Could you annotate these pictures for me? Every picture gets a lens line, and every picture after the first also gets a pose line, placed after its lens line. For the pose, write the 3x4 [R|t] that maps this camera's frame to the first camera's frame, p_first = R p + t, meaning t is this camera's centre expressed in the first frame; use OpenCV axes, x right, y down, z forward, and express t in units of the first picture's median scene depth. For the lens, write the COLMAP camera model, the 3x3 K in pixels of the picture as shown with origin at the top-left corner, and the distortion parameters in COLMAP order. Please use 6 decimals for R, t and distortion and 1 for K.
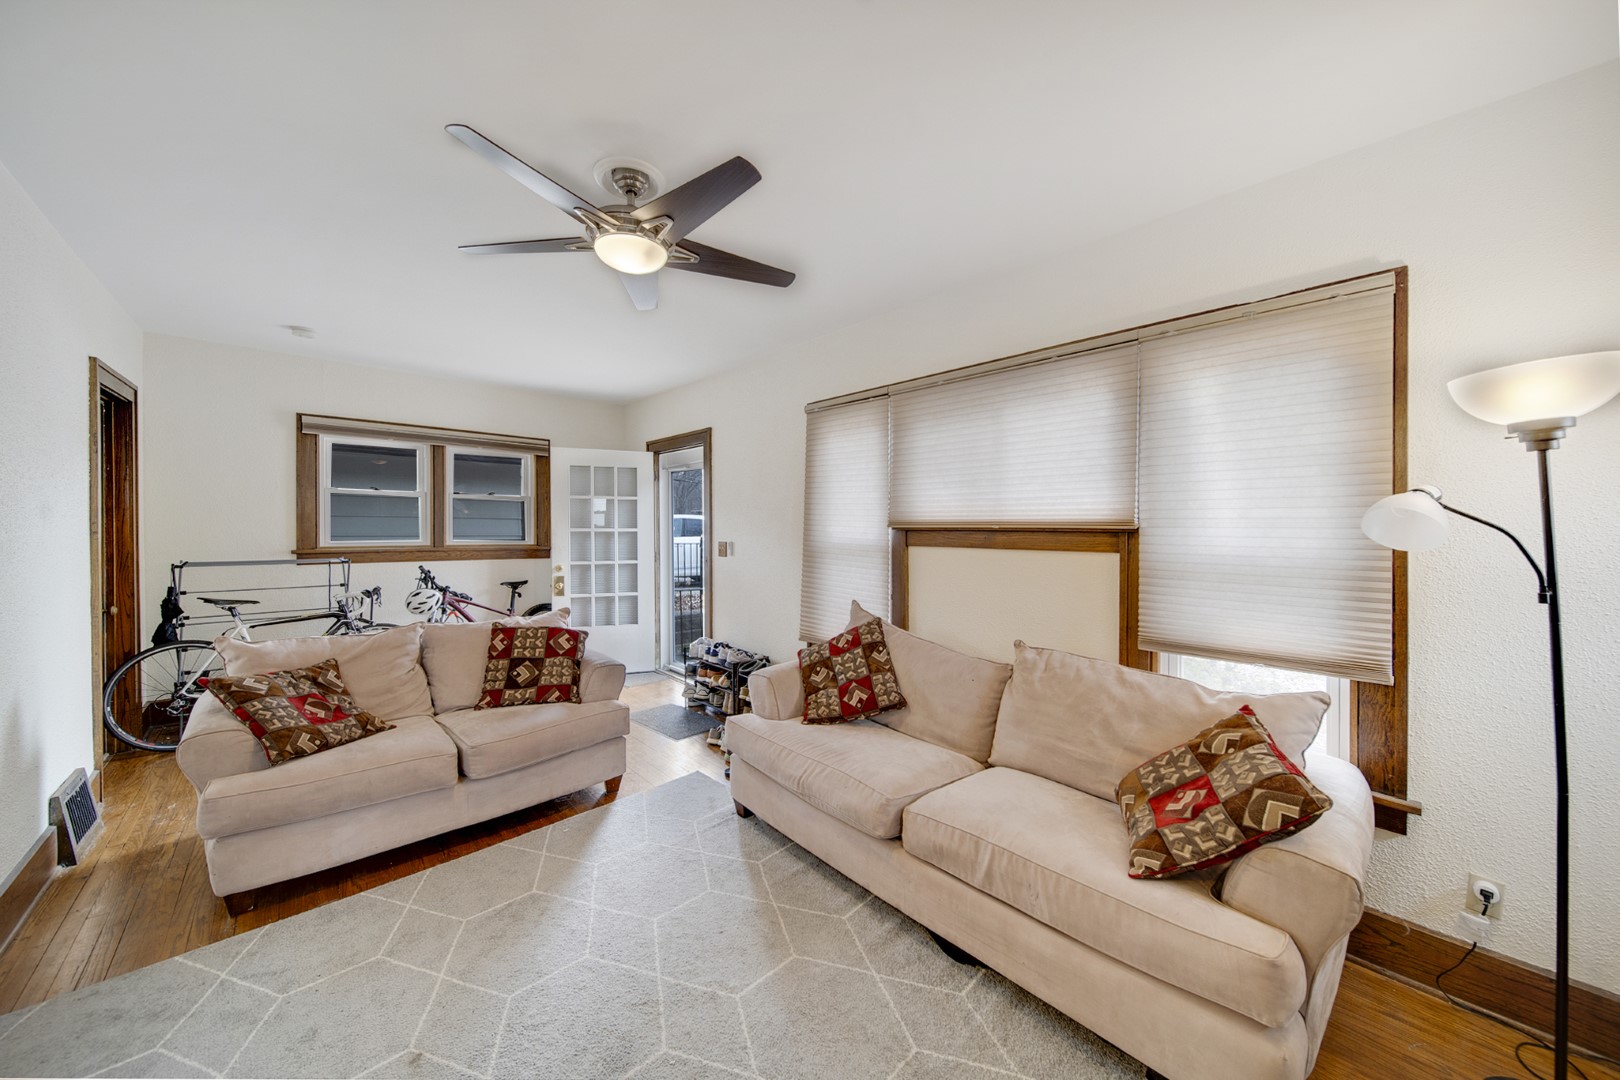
lens RADIAL K [[565.0, 0, 804.7], [0, 565.0, 535.2], [0, 0, 1]] dist [0.004475, -0.000048]
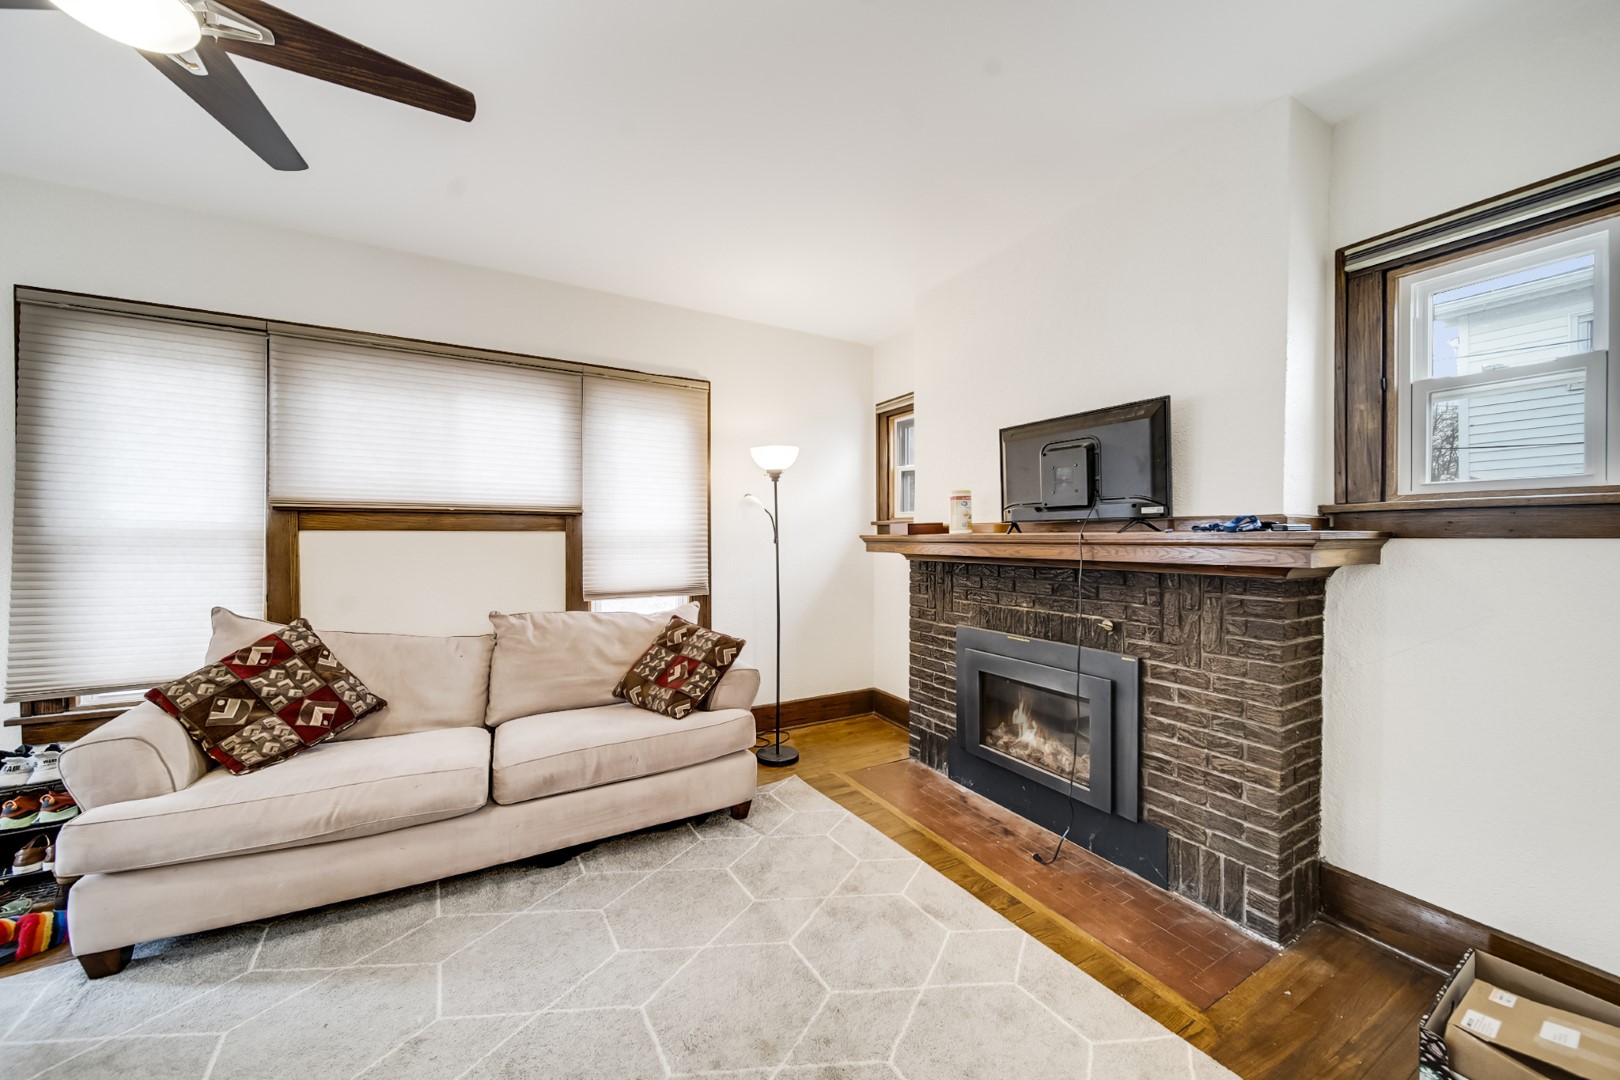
lens RADIAL K [[565.0, 0, 804.7], [0, 565.0, 535.2], [0, 0, 1]] dist [0.004475, -0.000048]
pose [[0.244683, -0.008660, 0.969565, -0.568093], [0.010453, 0.999926, 0.006293, 0.038263], [-0.969547, 0.008595, 0.244755, 0.147980]]
